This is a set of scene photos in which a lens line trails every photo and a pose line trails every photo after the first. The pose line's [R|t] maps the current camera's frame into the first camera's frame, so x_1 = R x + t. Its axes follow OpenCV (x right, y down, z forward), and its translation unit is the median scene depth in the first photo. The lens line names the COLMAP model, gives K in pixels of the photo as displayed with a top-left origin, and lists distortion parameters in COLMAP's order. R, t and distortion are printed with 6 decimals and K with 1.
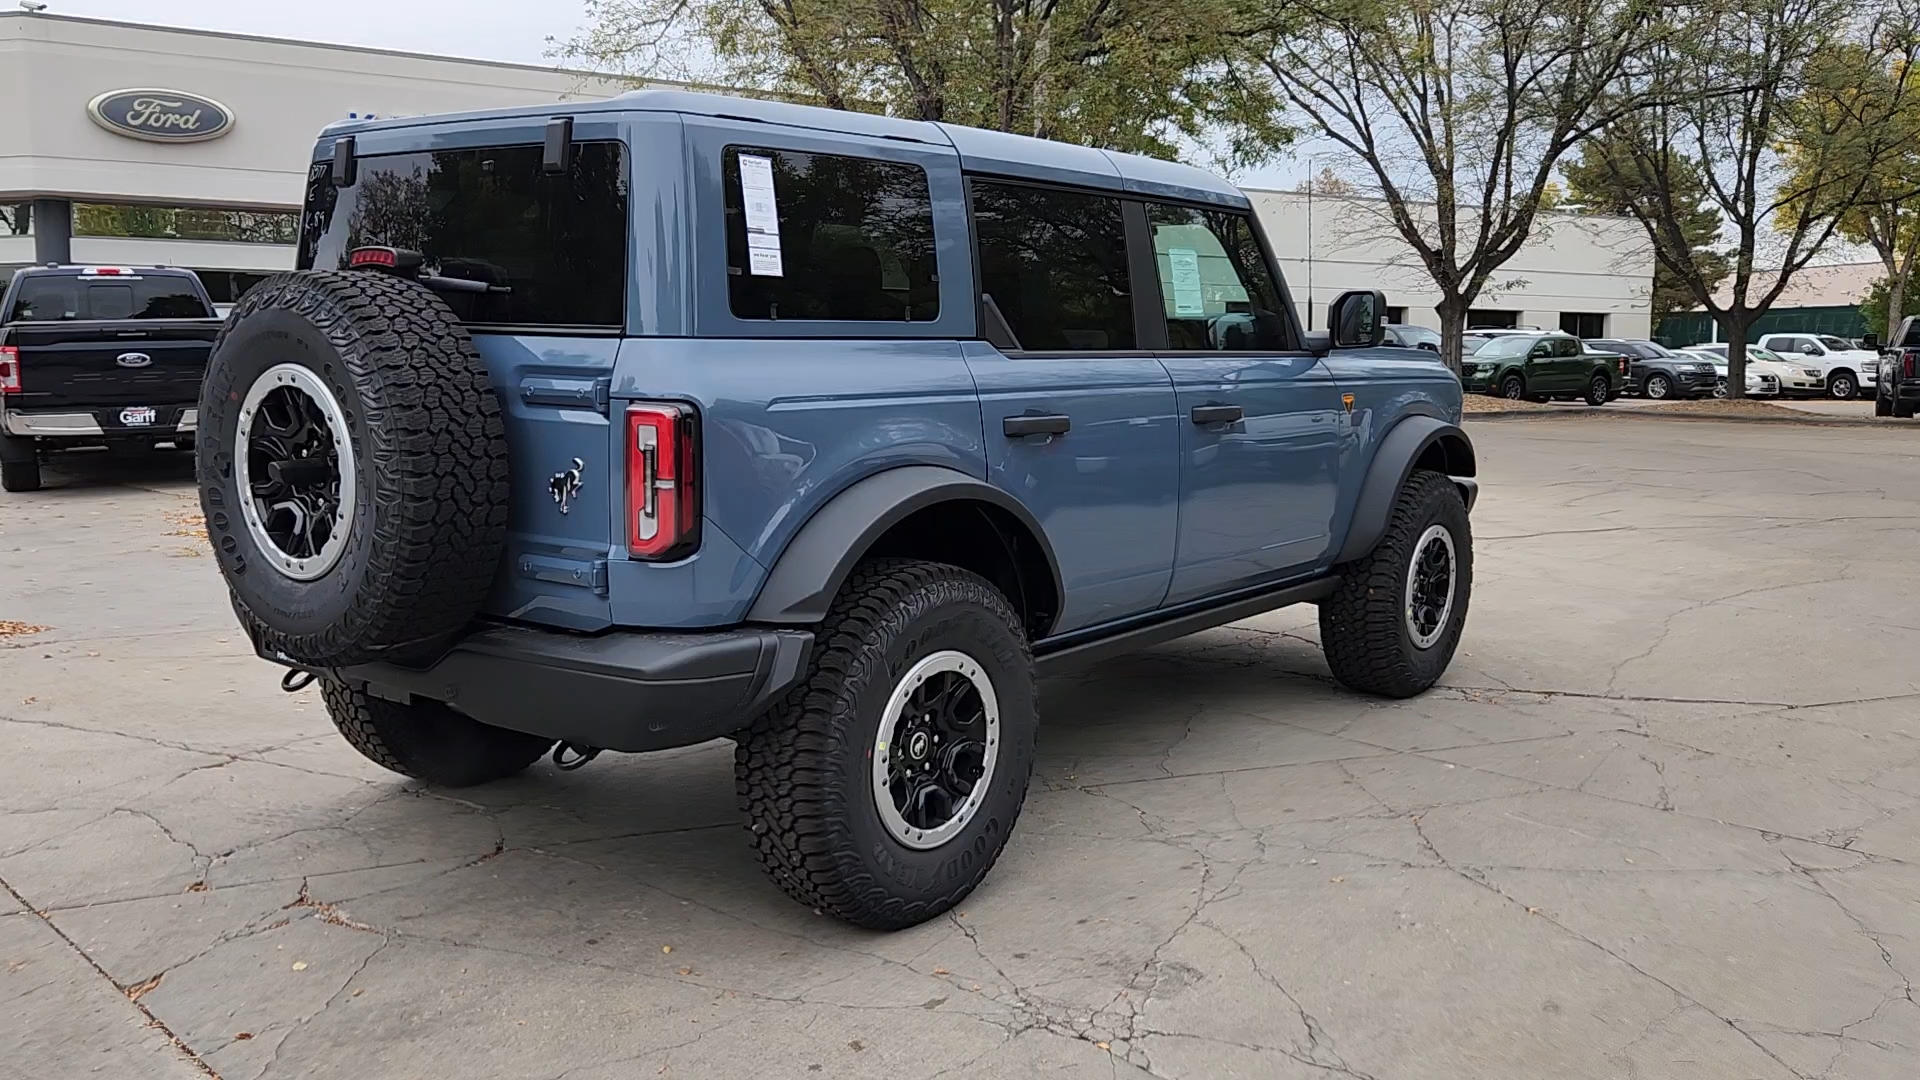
lens RADIAL K [[1626.5, 0, 944.3], [0, 1626.5, 543.3], [0, 0, 1]] dist [0.020620, -0.003937]
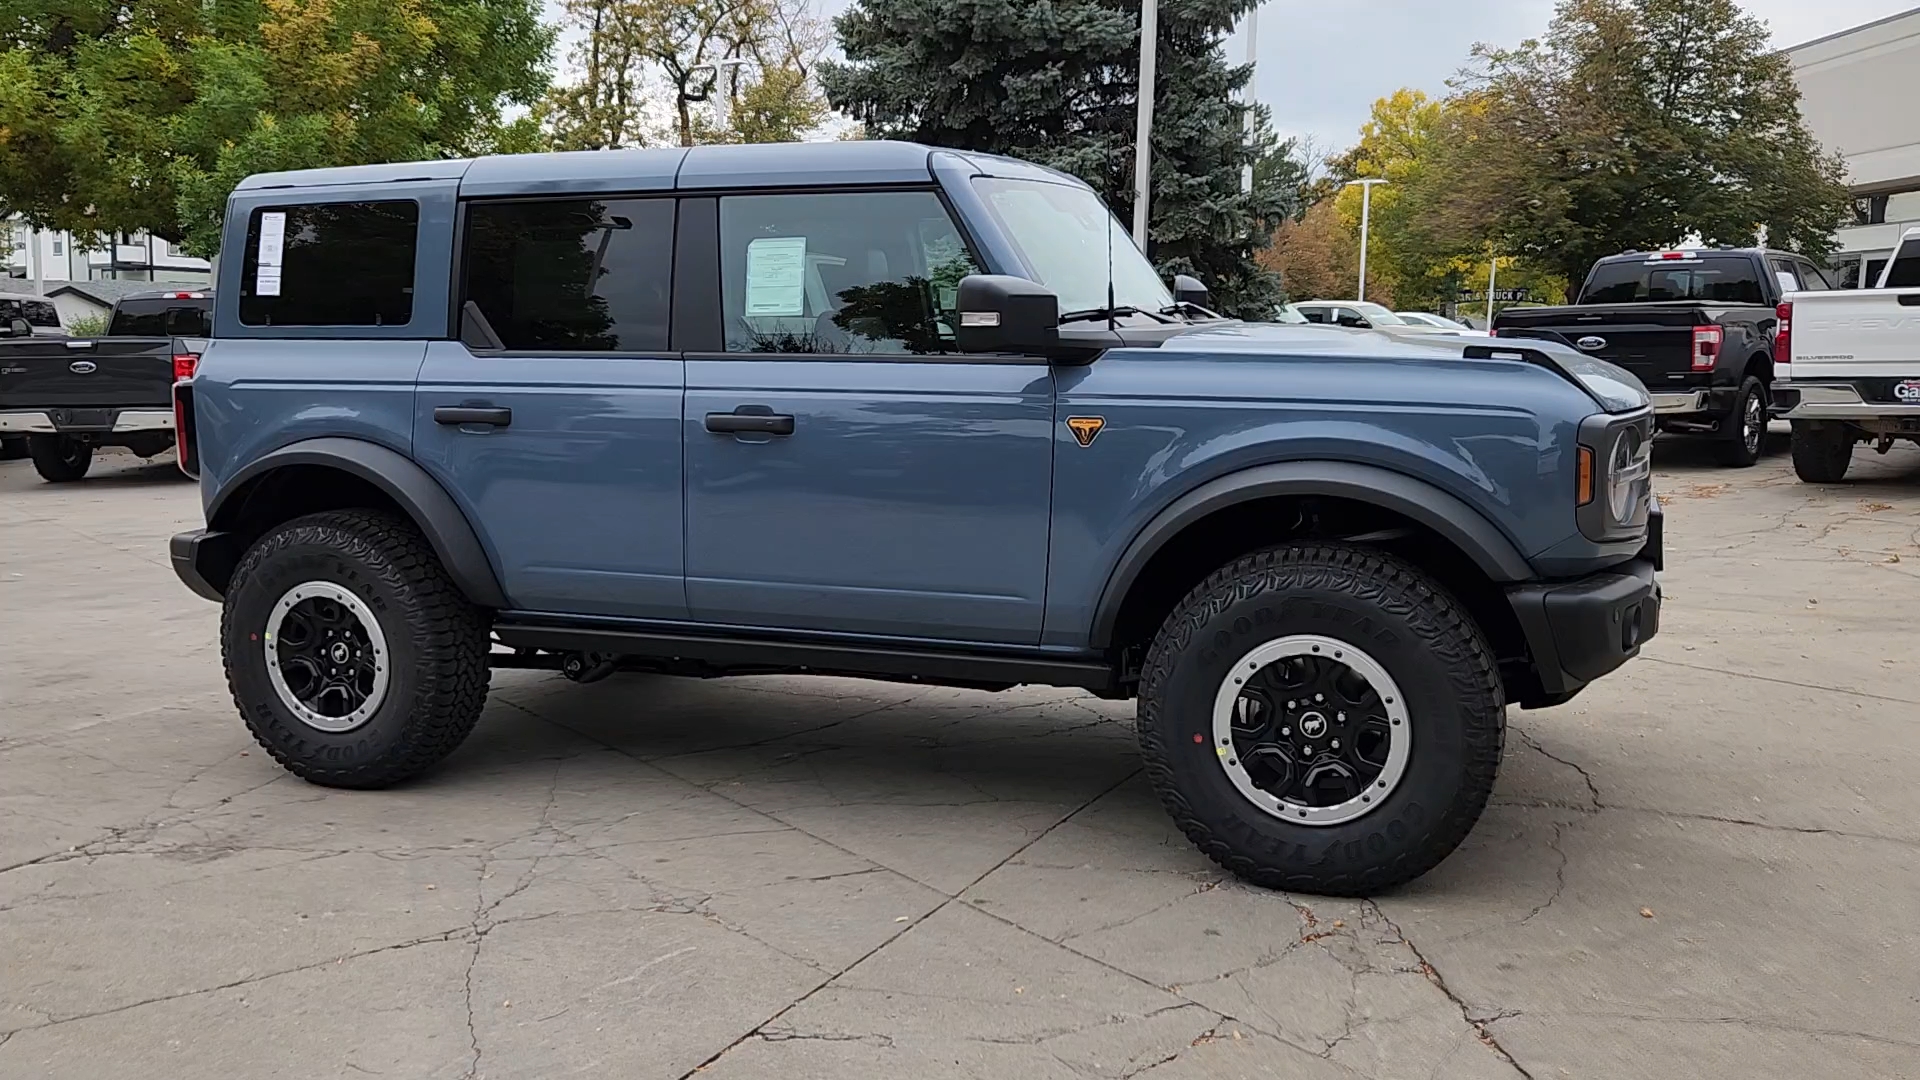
lens RADIAL K [[1626.5, 0, 946.4], [0, 1626.5, 541.1], [0, 0, 1]] dist [0.020620, -0.003937]
pose [[0.291078, 0.128690, -0.948004, 1.303306], [-0.115382, 0.988401, 0.098747, -0.143422], [0.949716, 0.080639, 0.302550, 1.022613]]
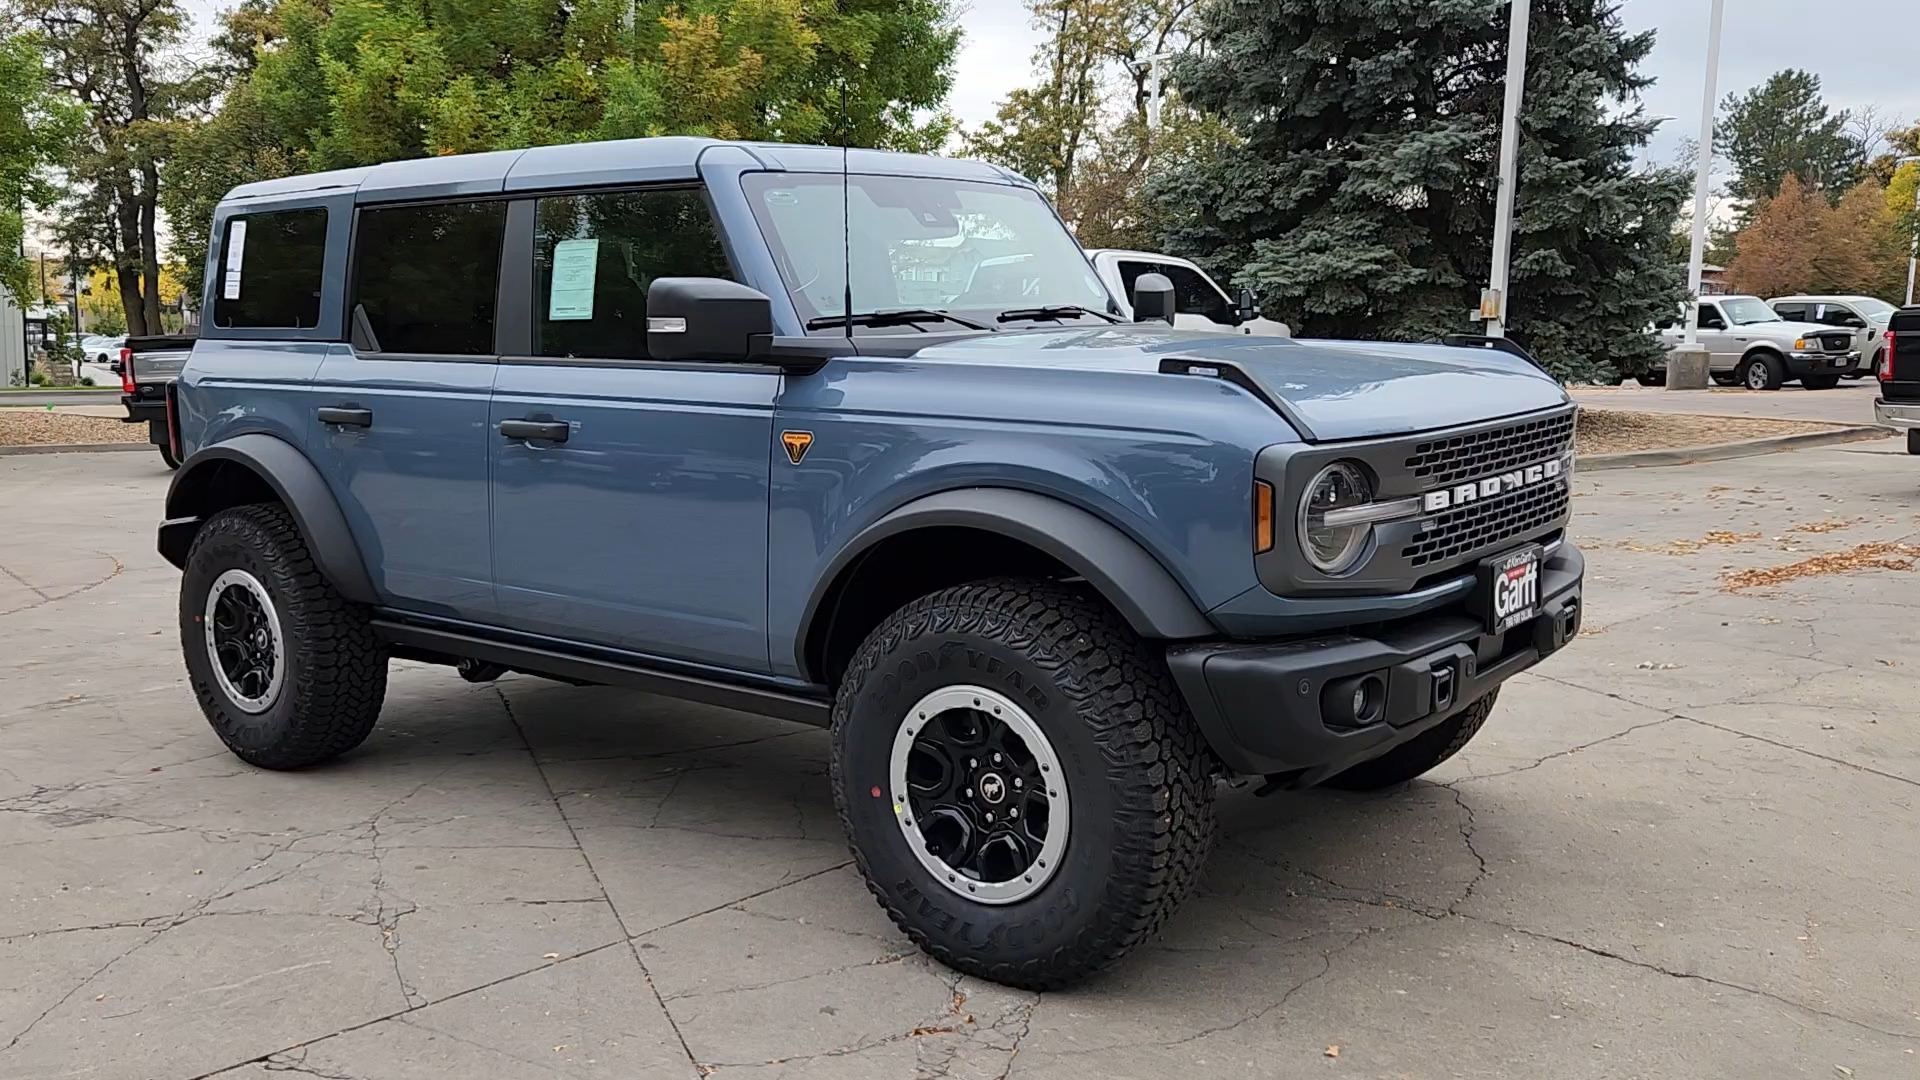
lens RADIAL K [[1626.5, 0, 948.1], [0, 1626.5, 538.5], [0, 0, 1]] dist [0.020620, -0.003937]
pose [[-0.002208, 0.135433, -0.990784, 1.286720], [-0.121575, 0.983401, 0.134695, -0.206020], [0.992580, 0.120752, 0.014294, 1.489986]]
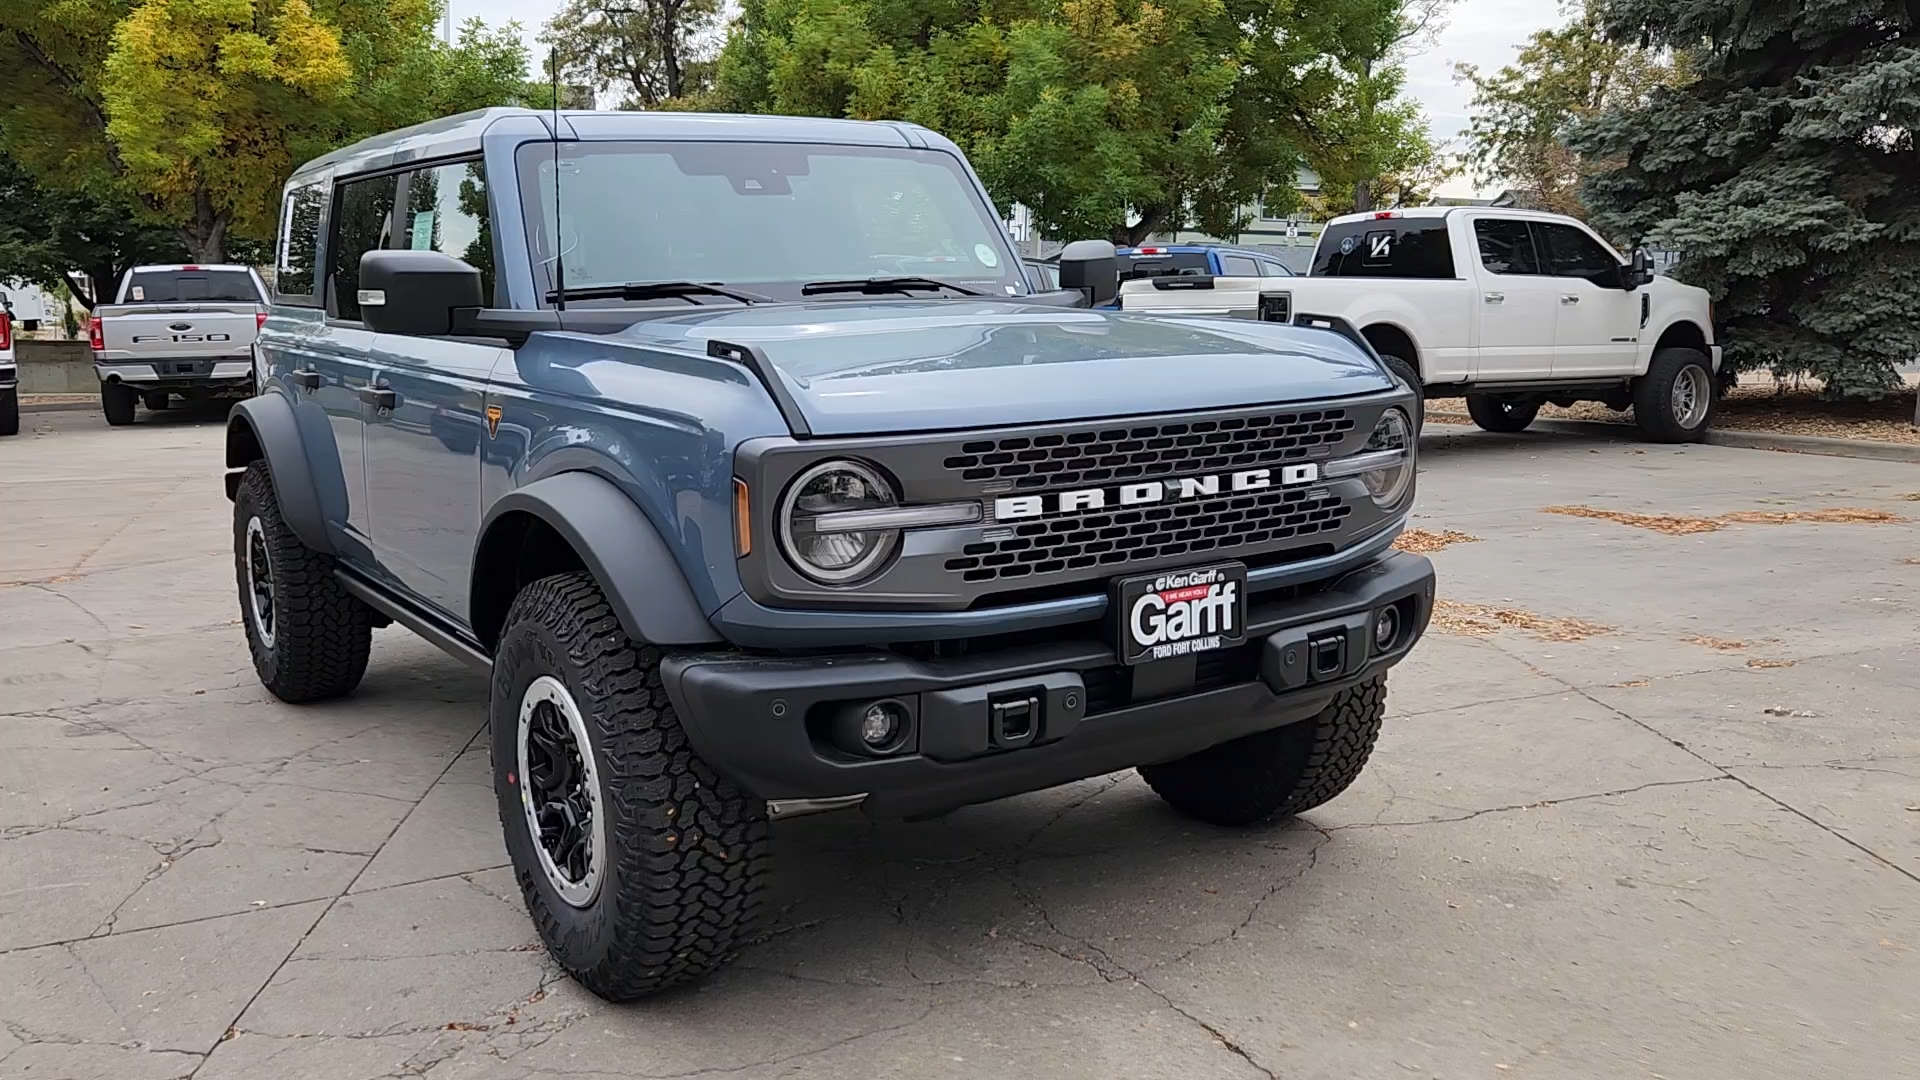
lens RADIAL K [[1626.5, 0, 946.7], [0, 1626.5, 538.5], [0, 0, 1]] dist [0.020620, -0.003937]
pose [[-0.317134, 0.150940, -0.936292, 1.147807], [-0.116608, 0.973557, 0.196444, -0.269058], [0.941185, 0.171478, -0.291147, 1.935409]]
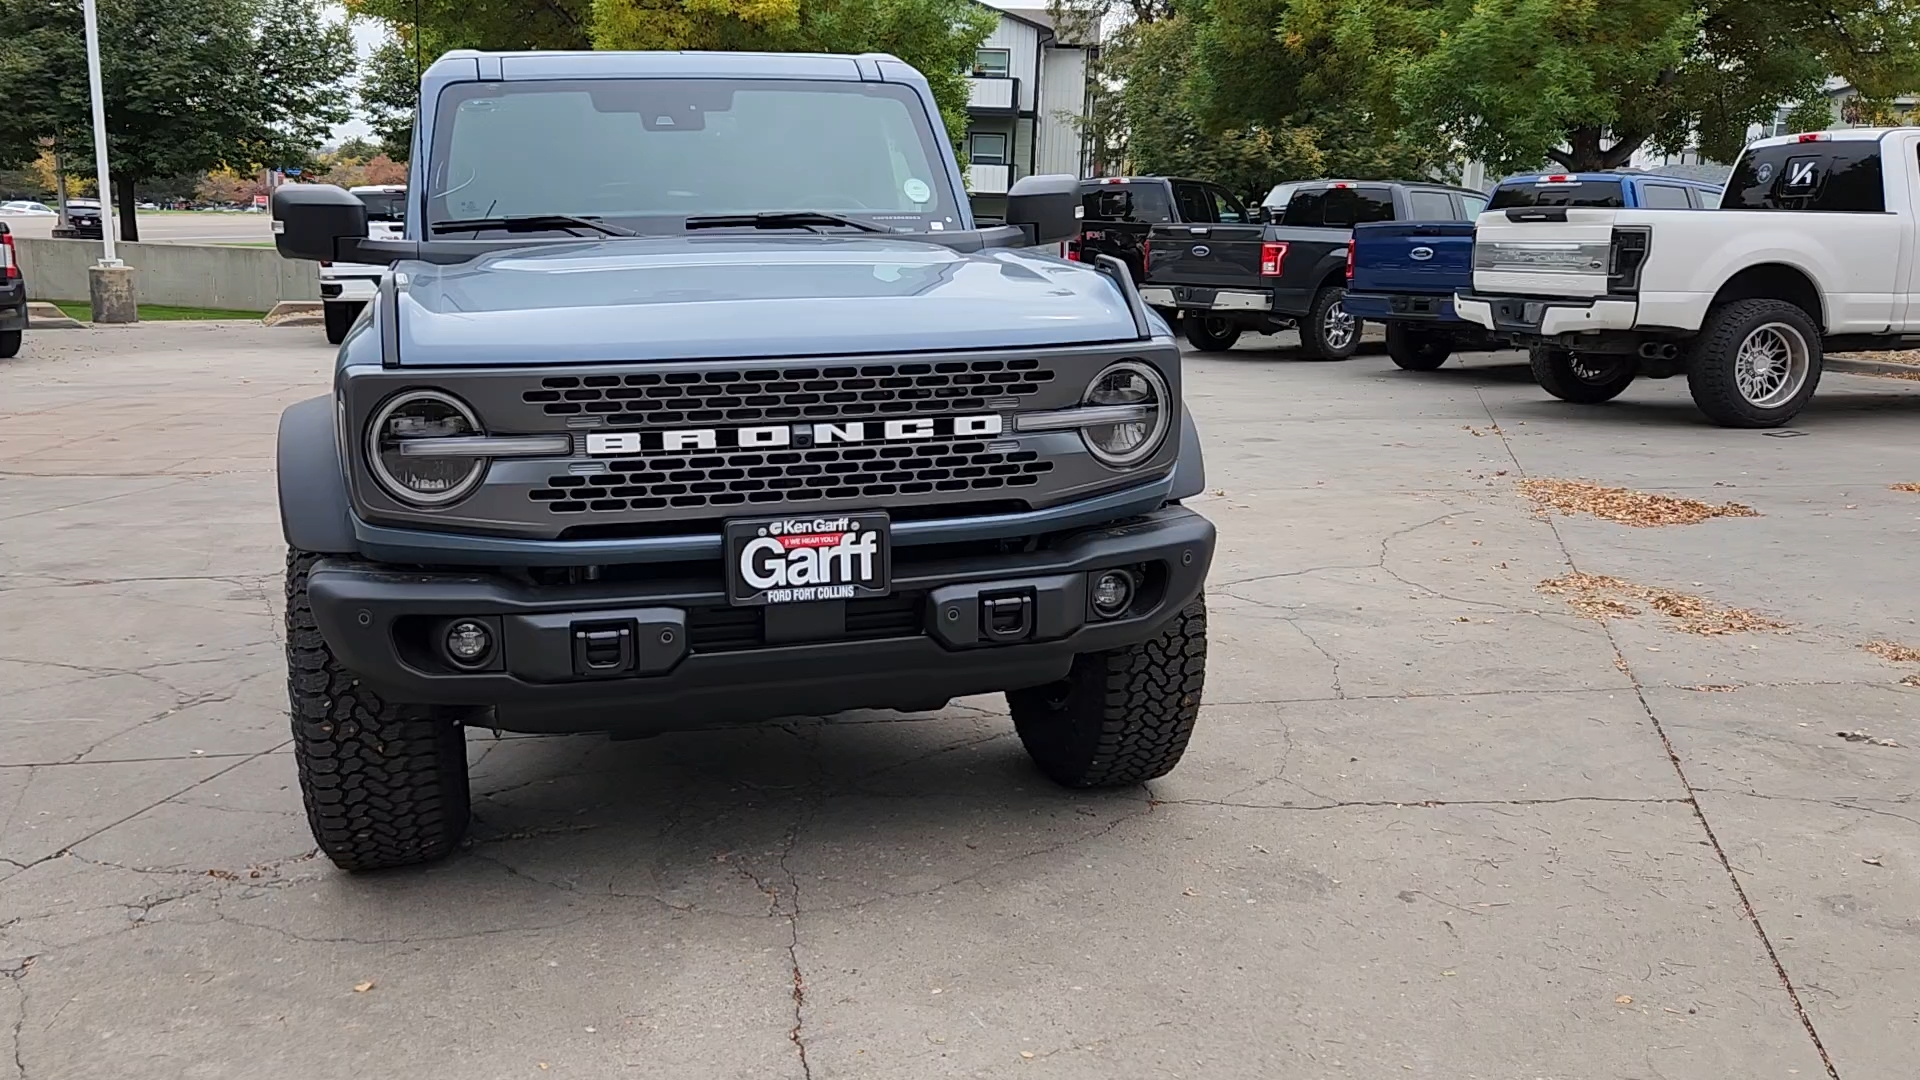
lens RADIAL K [[1626.5, 0, 946.1], [0, 1626.5, 537.0], [0, 0, 1]] dist [0.020620, -0.003937]
pose [[-0.598005, 0.158764, -0.785611, 0.954781], [-0.106012, 0.955905, 0.273875, -0.323376], [0.794451, 0.247063, -0.554804, 2.299663]]
